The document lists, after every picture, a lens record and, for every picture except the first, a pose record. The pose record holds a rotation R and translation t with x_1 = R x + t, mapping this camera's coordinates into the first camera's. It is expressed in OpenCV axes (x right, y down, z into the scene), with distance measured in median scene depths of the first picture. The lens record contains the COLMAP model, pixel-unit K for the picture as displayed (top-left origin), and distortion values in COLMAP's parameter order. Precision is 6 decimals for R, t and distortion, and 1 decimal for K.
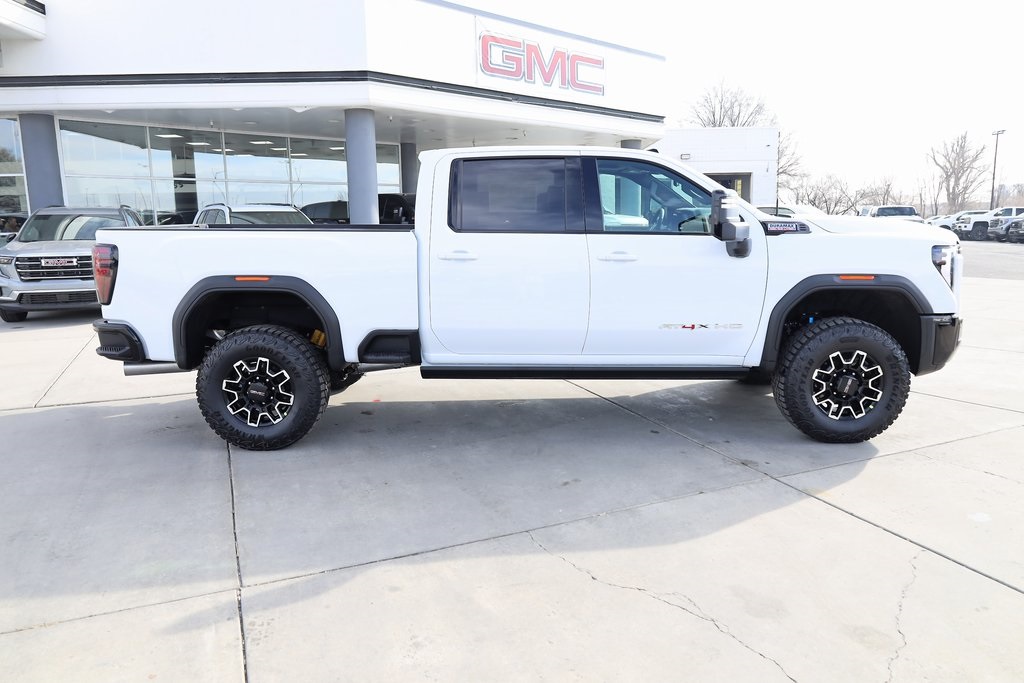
lens RADIAL K [[730.0, 0, 512.9], [0, 730.0, 332.2], [0, 0, 1]] dist [-0.006933, 0.004264]
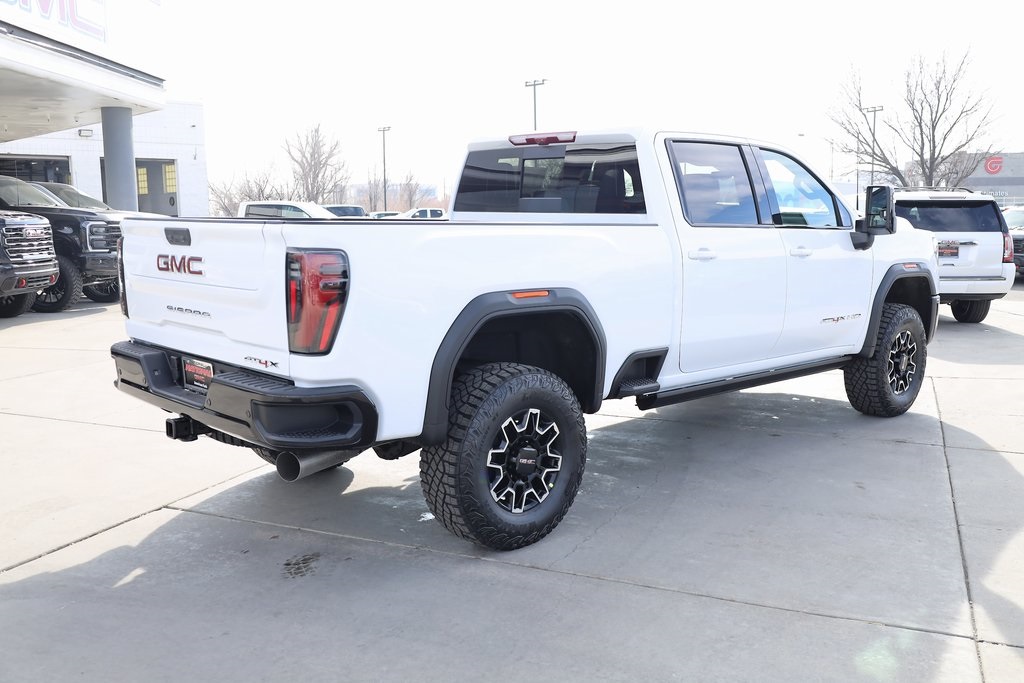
lens RADIAL K [[947.9, 0, 517.5], [0, 947.9, 337.8], [0, 0, 1]] dist [-0.000124, 0.000000]
pose [[0.712998, -0.083695, 0.696153, -0.968321], [0.106066, 0.994299, 0.010907, -0.042499], [-0.693097, 0.066061, 0.717811, 0.363733]]
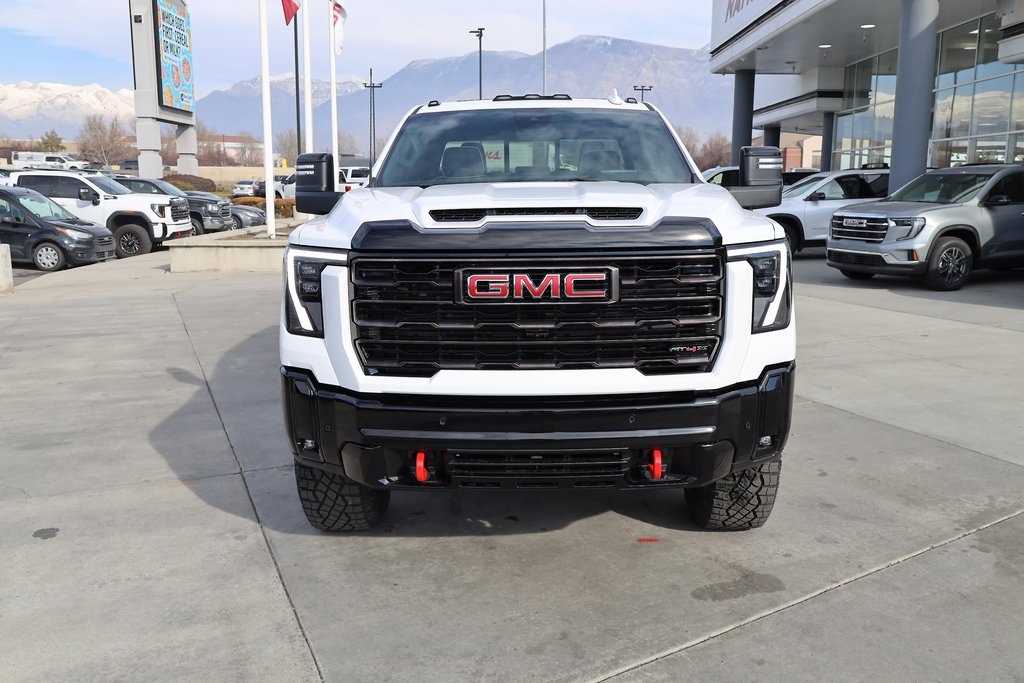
lens RADIAL K [[866.4, 0, 514.7], [0, 866.4, 346.3], [0, 0, 1]] dist [-0.003075, 0.000707]
pose [[-0.005695, 0.195640, -0.980659, 1.237050], [-0.154098, 0.968790, 0.194167, -0.193406], [0.988039, 0.152223, 0.024630, 1.145312]]
